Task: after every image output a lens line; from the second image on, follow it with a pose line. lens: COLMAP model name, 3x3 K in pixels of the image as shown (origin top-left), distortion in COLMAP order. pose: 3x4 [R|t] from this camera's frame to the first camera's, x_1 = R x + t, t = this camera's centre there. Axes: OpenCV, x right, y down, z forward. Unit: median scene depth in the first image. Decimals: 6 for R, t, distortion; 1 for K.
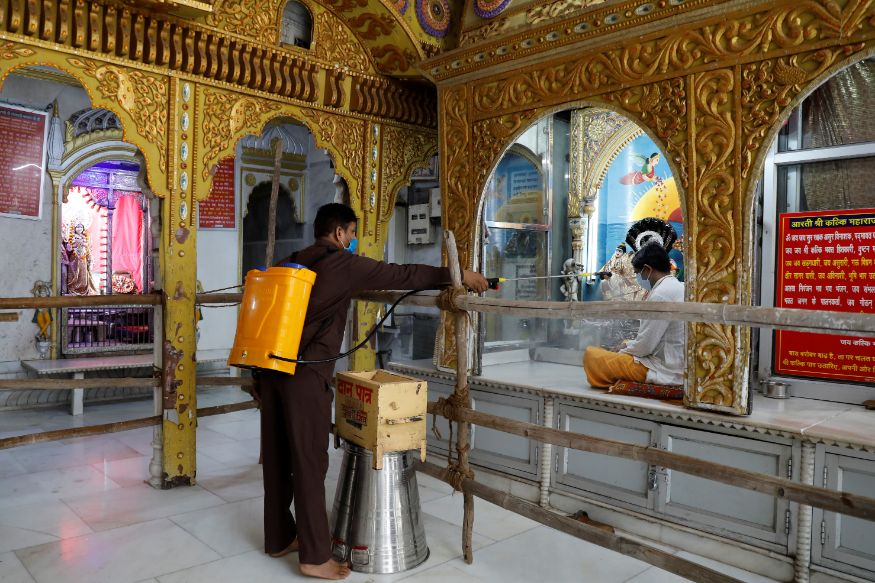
lens RADIAL K [[669.8, 0, 437.2], [0, 669.8, 289.0], [0, 0, 1]] dist [-0.000958, -0.000071]
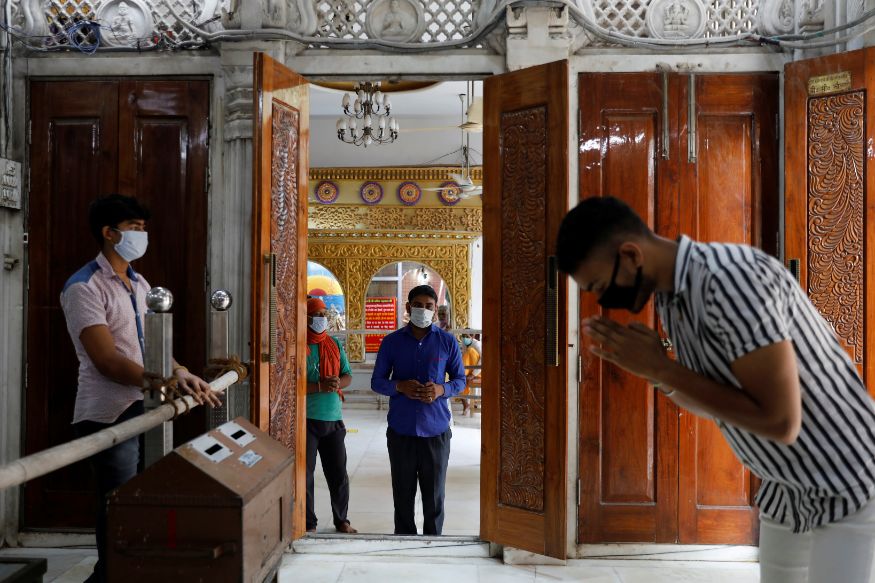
lens RADIAL K [[669.8, 0, 437.4], [0, 669.8, 294.1], [0, 0, 1]] dist [-0.000958, -0.000071]
pose [[0.711498, -0.003813, 0.702678, -1.563038], [0.013291, 0.999879, -0.008032, -0.116742], [-0.702563, 0.015054, 0.711463, -1.580433]]
